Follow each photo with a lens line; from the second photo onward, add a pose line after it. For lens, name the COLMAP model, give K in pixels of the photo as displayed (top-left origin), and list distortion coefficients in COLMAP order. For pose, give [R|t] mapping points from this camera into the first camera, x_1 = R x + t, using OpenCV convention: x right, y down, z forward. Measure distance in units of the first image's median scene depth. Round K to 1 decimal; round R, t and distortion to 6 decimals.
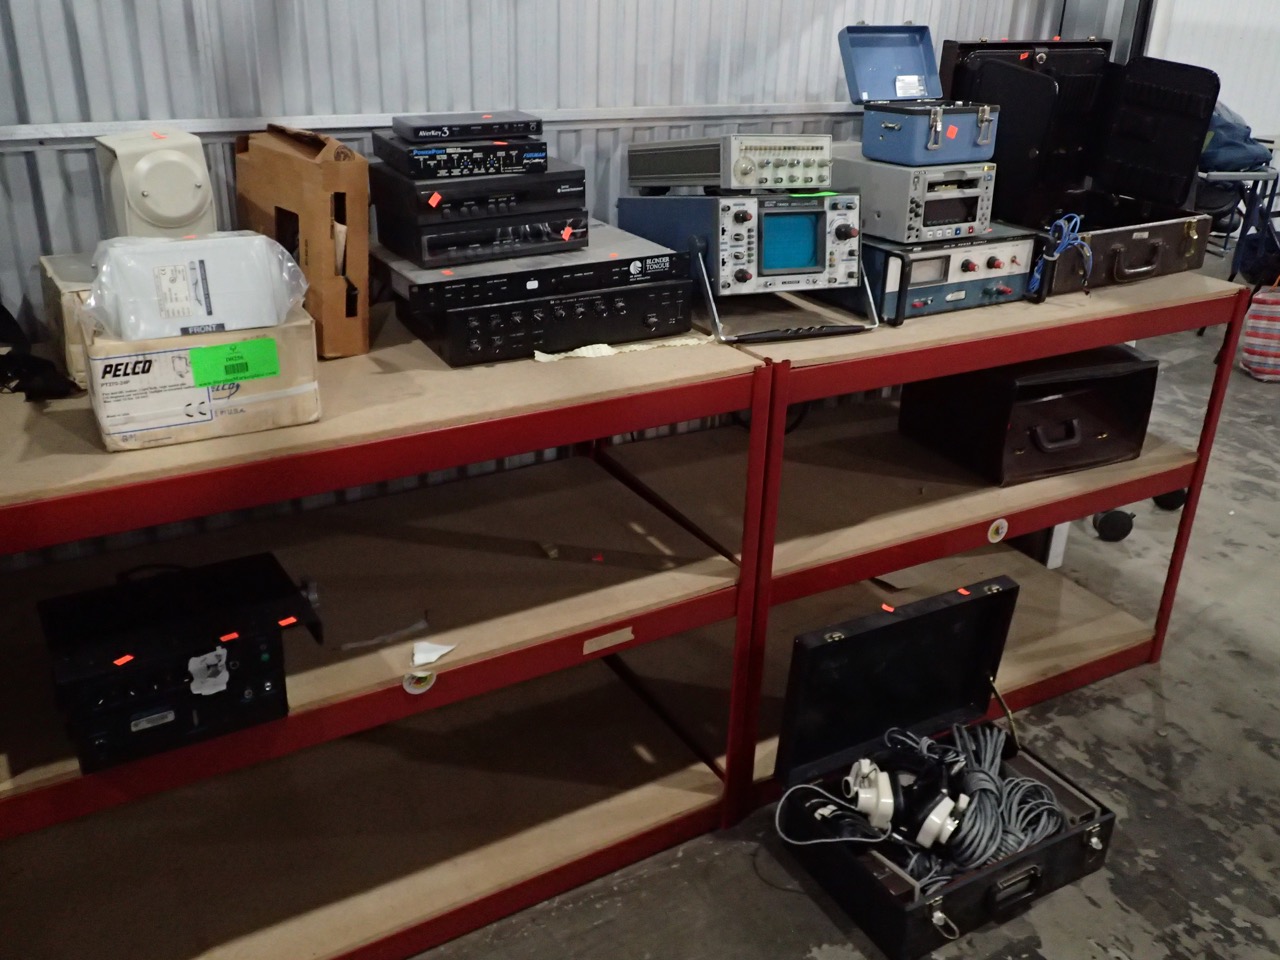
lens RADIAL K [[1129.9, 0, 640.0], [0, 1129.9, 480.0], [0, 0, 1]] dist [-0.008341, 0.000147]
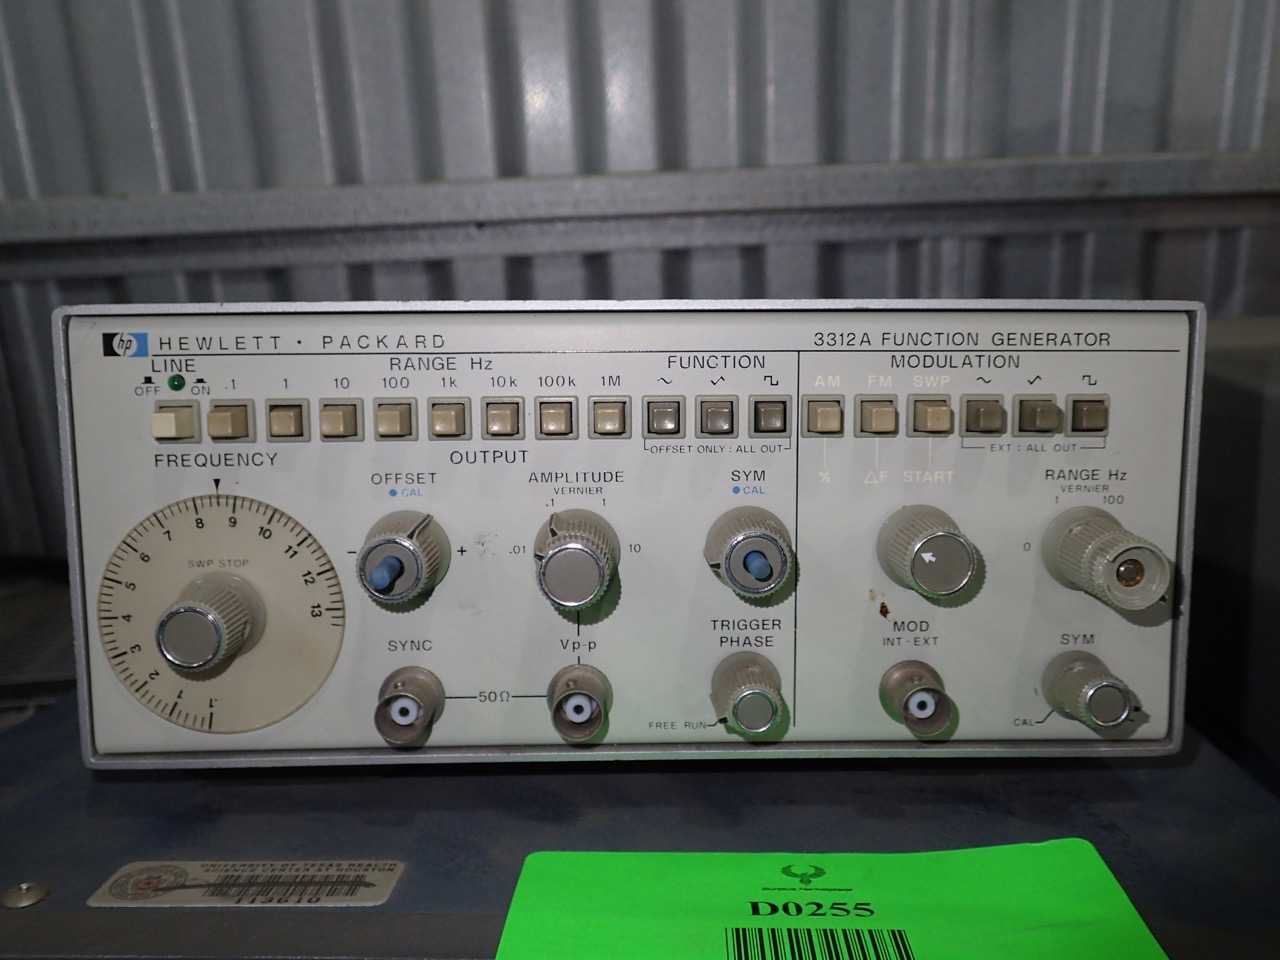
lens RADIAL K [[1207.5, 0, 640.0], [0, 1207.5, 480.0], [0, 0, 1]] dist [0.003781, 0.002913]
pose [[0.879527, 0.074828, -0.469929, 0.178458], [-0.133032, 0.986847, -0.091847, -0.271476], [0.456876, 0.143298, 0.877913, 0.878771]]
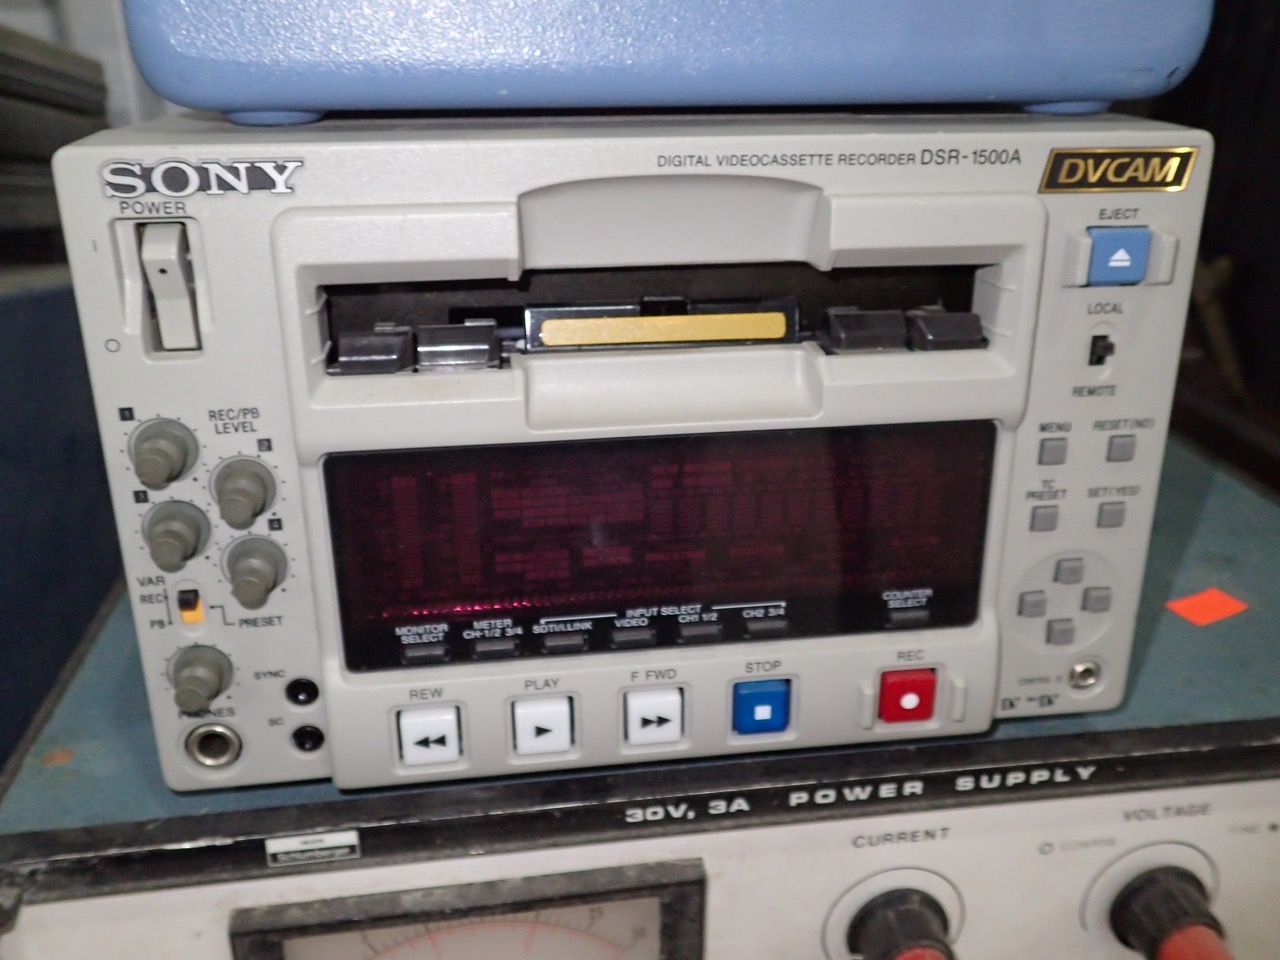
lens RADIAL K [[1207.5, 0, 640.0], [0, 1207.5, 480.0], [0, 0, 1]] dist [0.003781, 0.002913]
pose [[0.927209, 0.120440, -0.354651, 0.327937], [-0.130641, 0.991418, -0.004864, -0.254066], [0.351022, 0.050842, 0.934986, 0.926651]]
